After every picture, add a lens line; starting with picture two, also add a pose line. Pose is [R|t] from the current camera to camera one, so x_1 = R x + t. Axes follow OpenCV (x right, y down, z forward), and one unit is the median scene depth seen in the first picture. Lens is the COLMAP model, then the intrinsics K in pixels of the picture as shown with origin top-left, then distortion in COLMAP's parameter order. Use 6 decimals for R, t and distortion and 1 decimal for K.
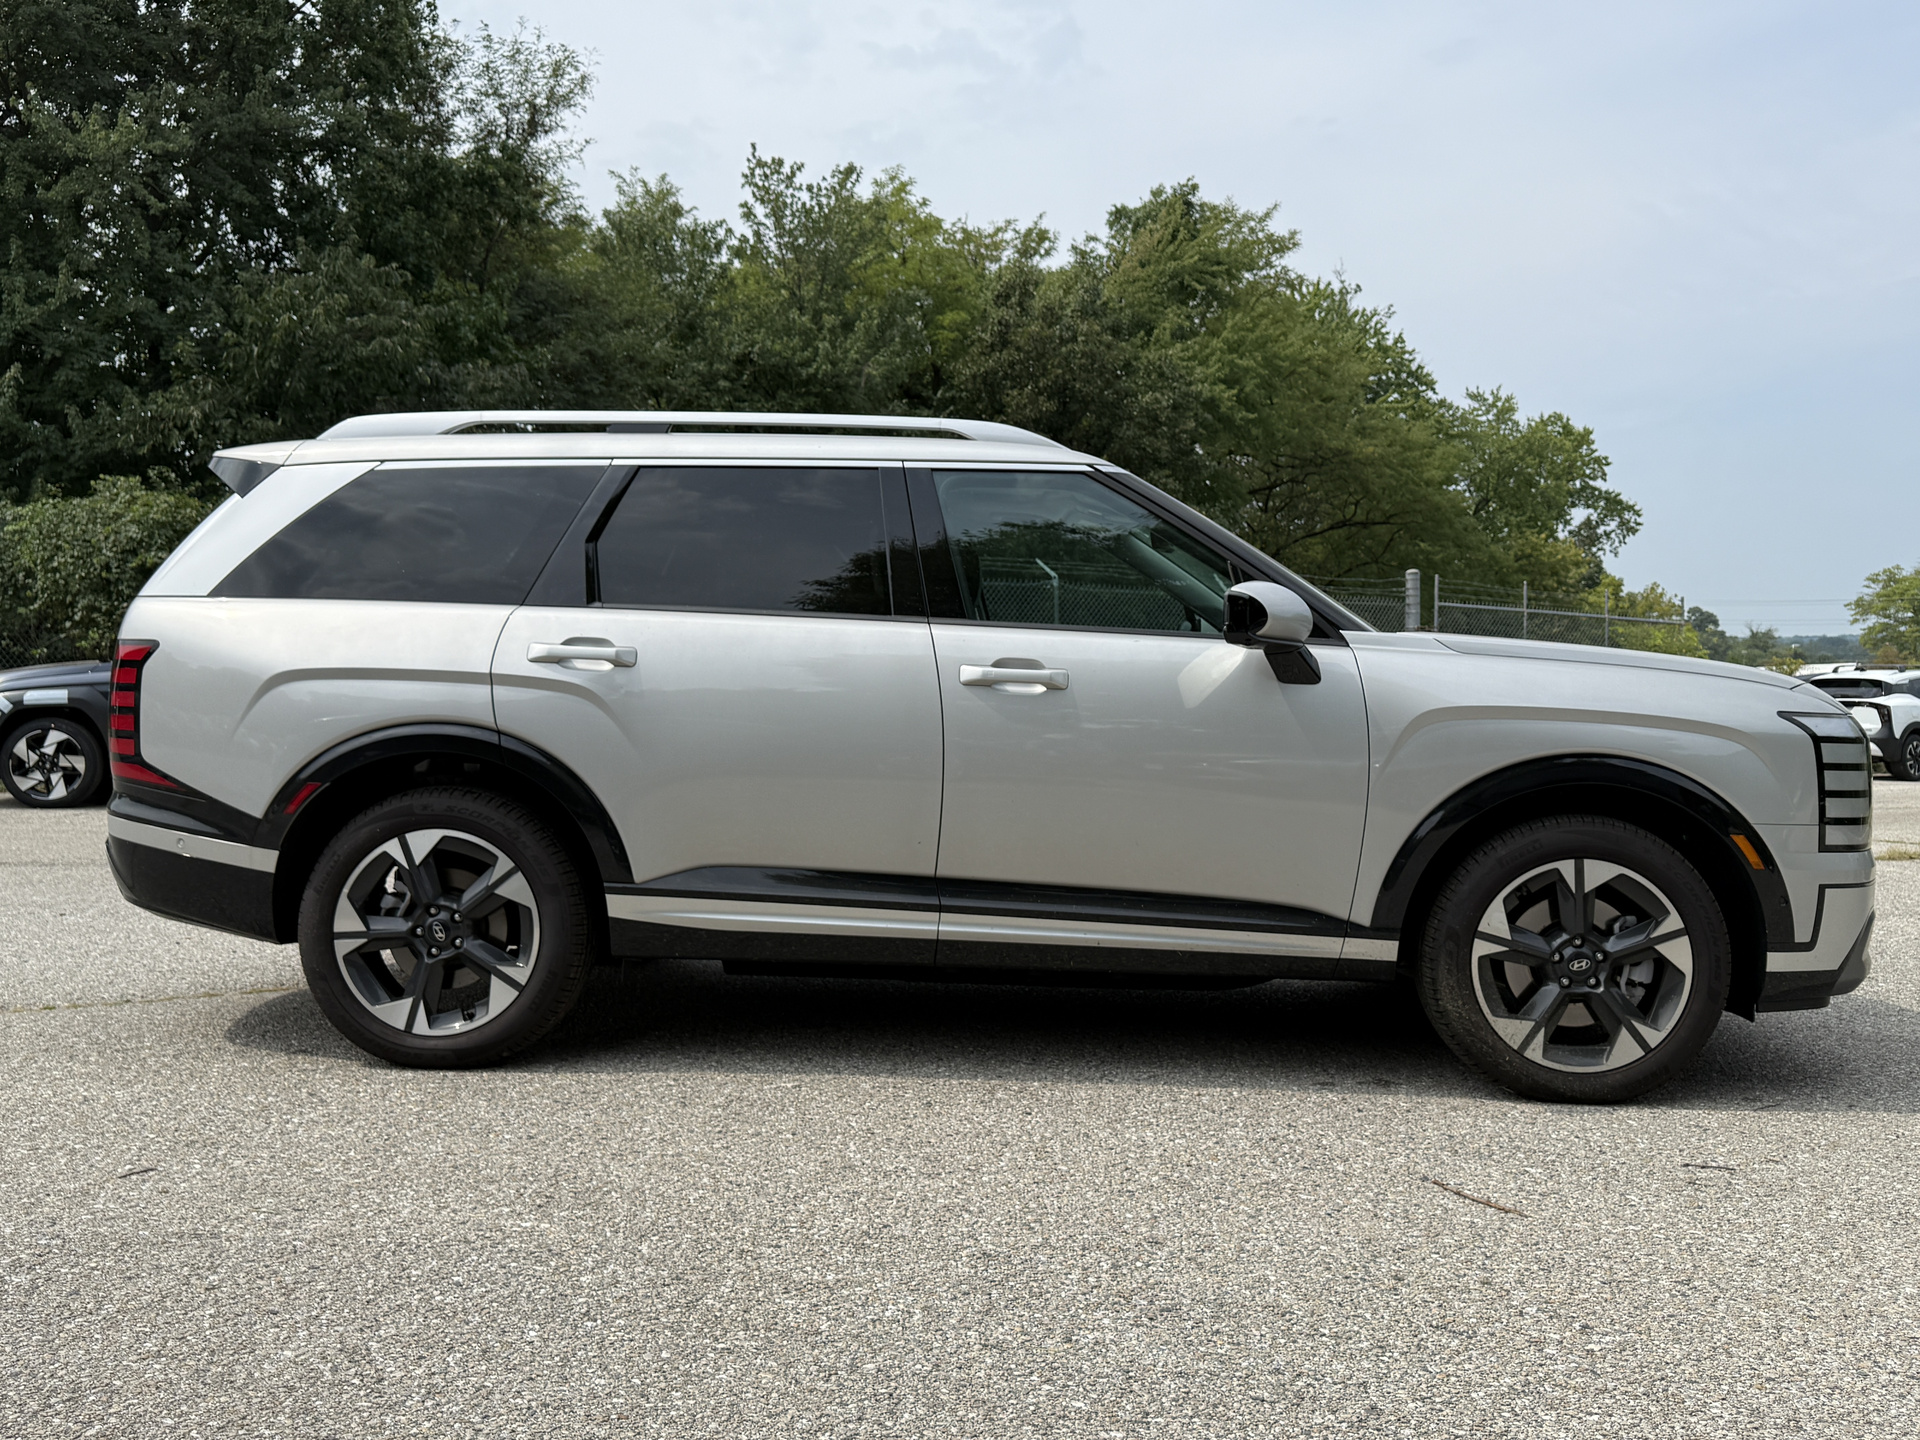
lens RADIAL K [[1708.1, 0, 956.8], [0, 1708.1, 714.1], [0, 0, 1]] dist [0.073441, -0.026414]
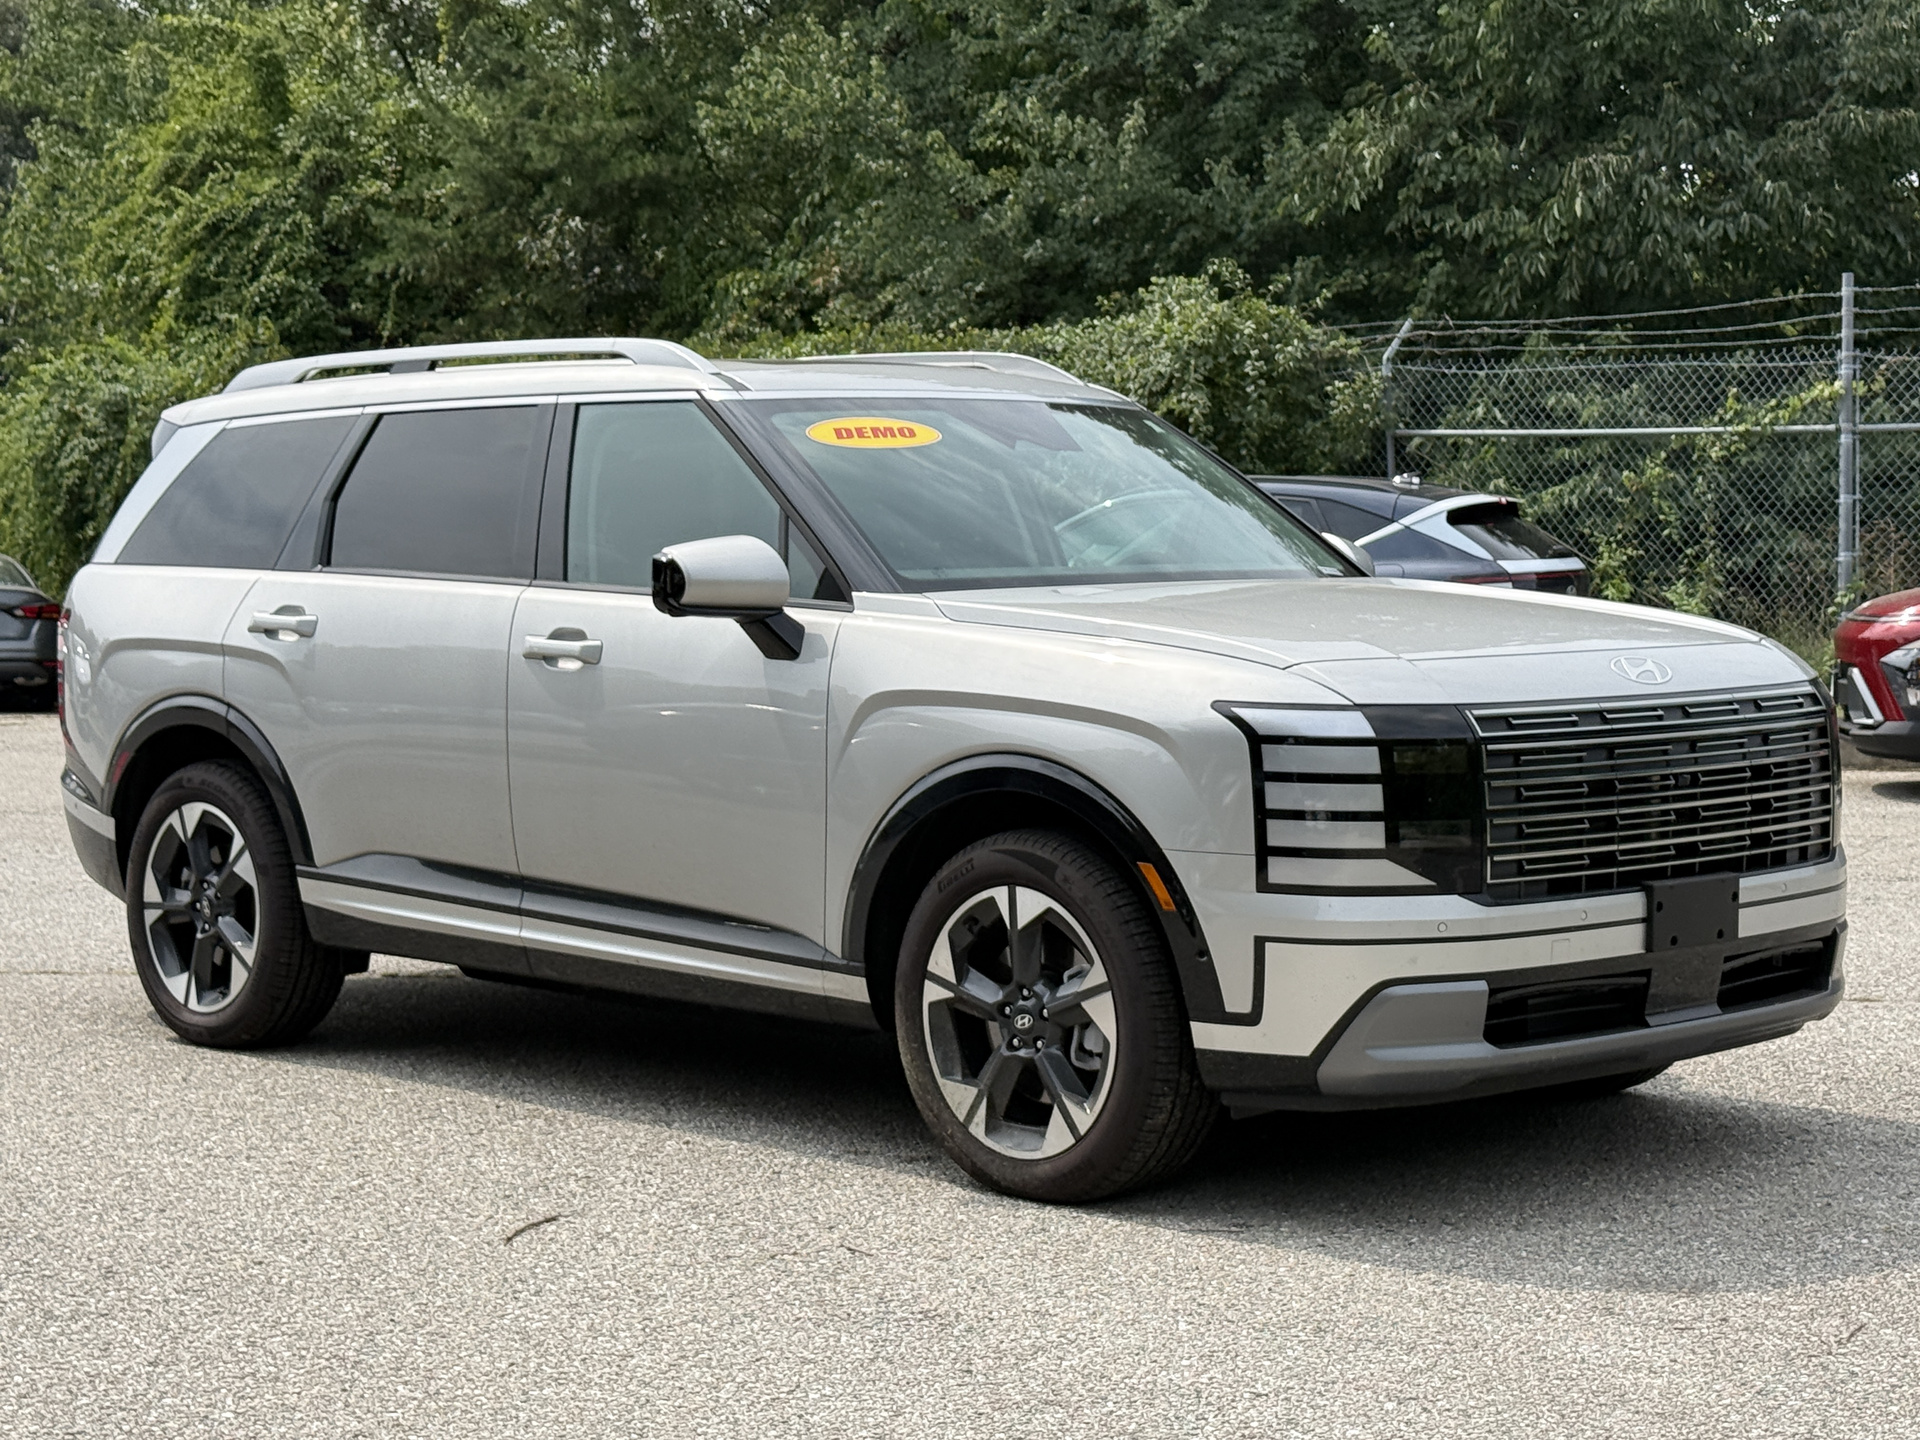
lens RADIAL K [[3420.7, 0, 960.5], [0, 3420.7, 716.7], [0, 0, 1]] dist [0.074182, 0.000000]
pose [[0.741579, 0.015550, -0.670686, 1.332860], [0.007967, 0.999457, 0.031981, -0.041320], [0.670819, -0.029060, 0.741052, -0.158092]]
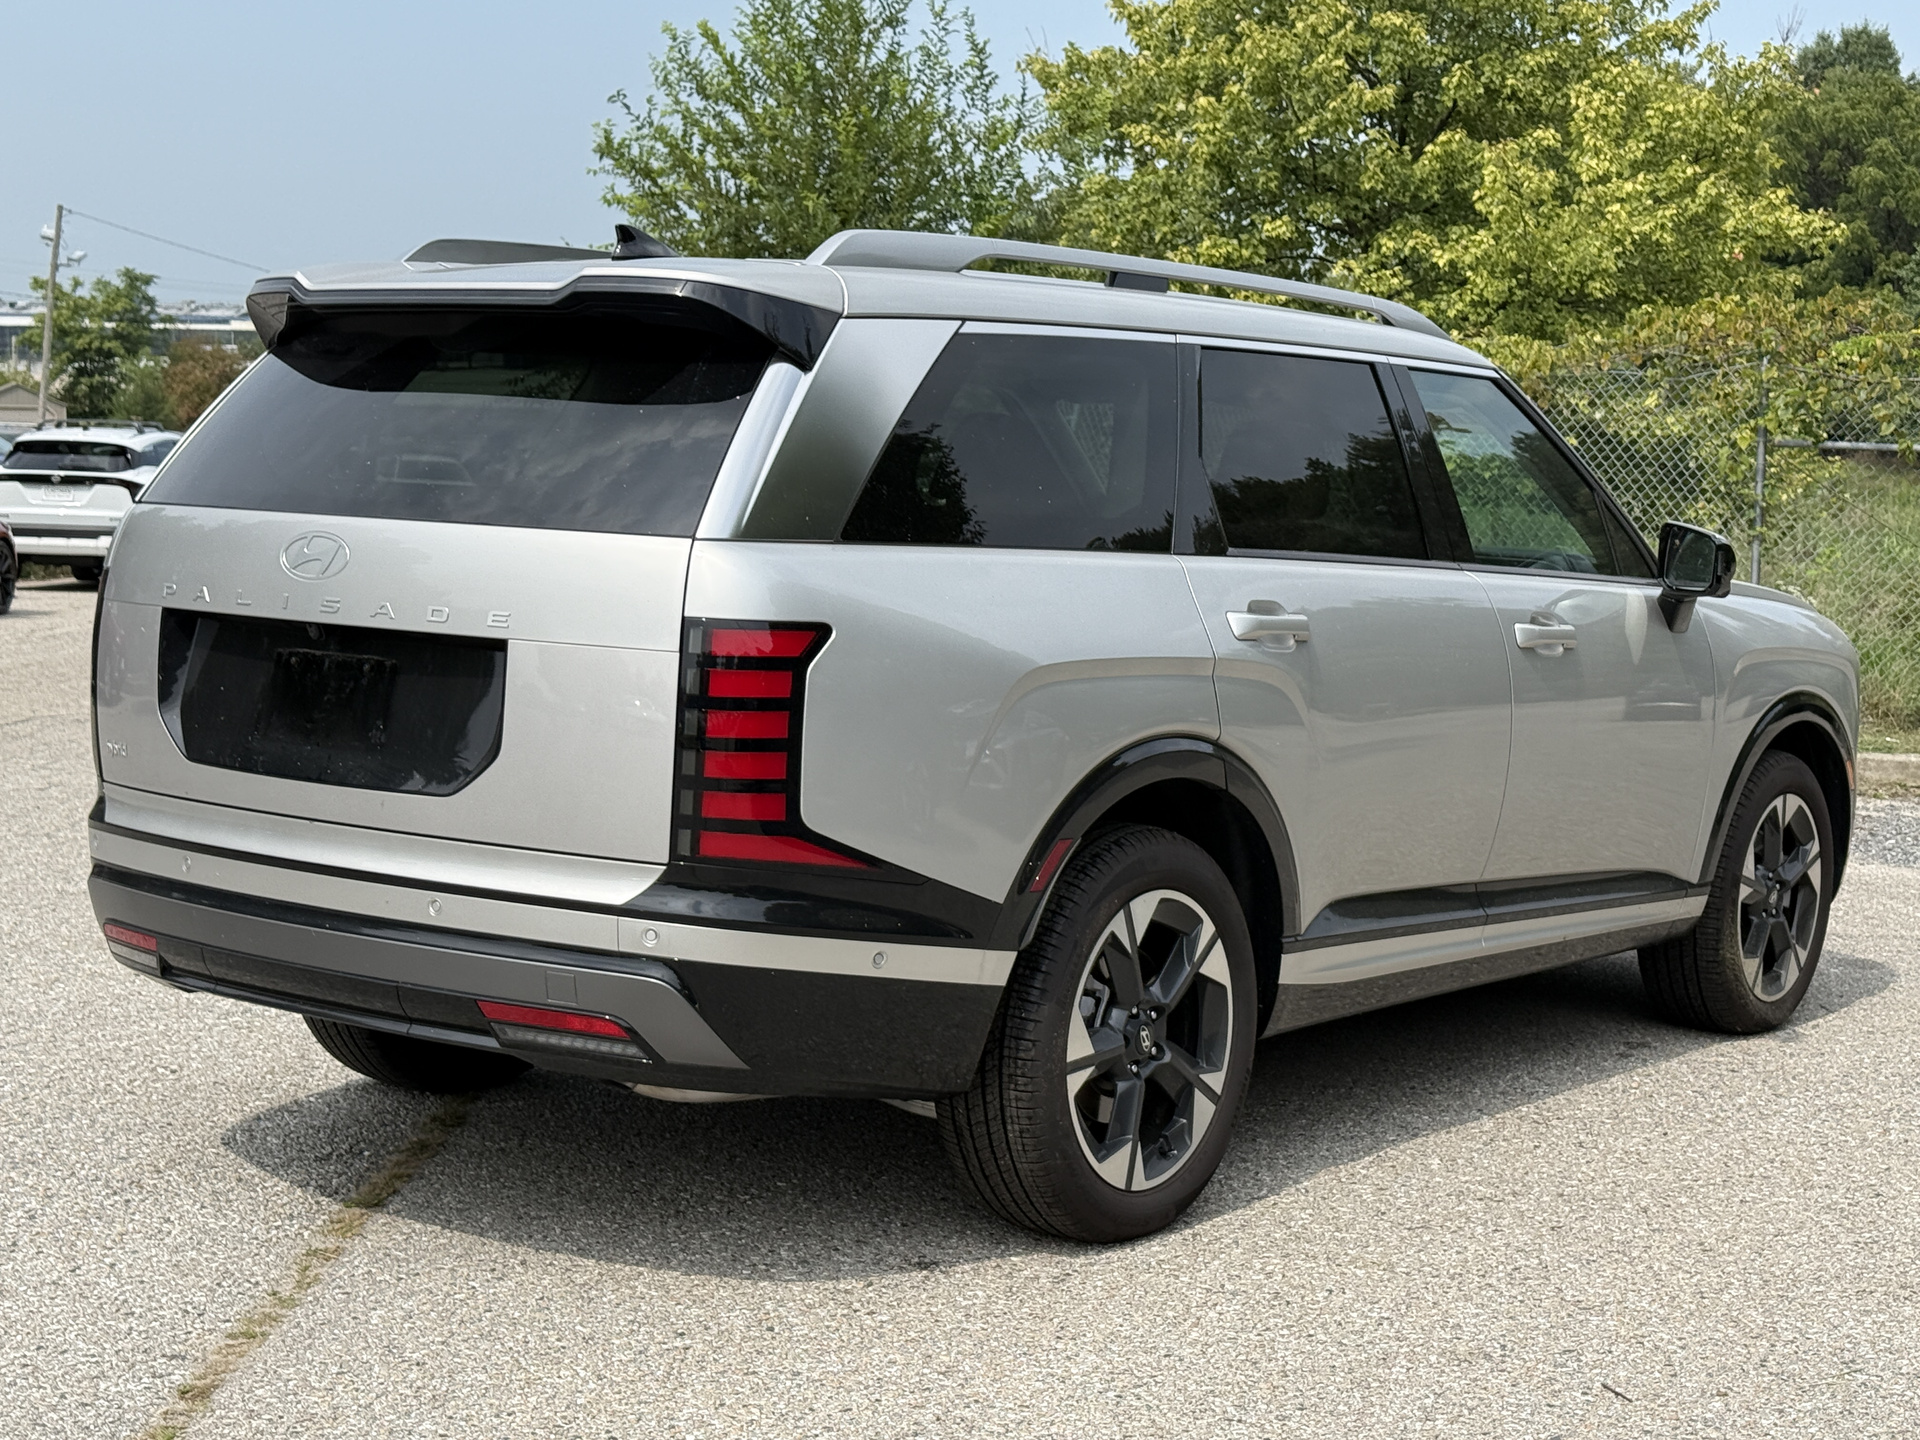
lens RADIAL K [[3026.3, 0, 964.0], [0, 3026.3, 721.8], [0, 0, 1]] dist [0.104619, 0.000000]
pose [[0.547833, -0.064391, 0.834106, -1.340828], [-0.015703, 0.996066, 0.087207, -0.103118], [-0.836440, -0.060873, 0.544667, 0.415336]]
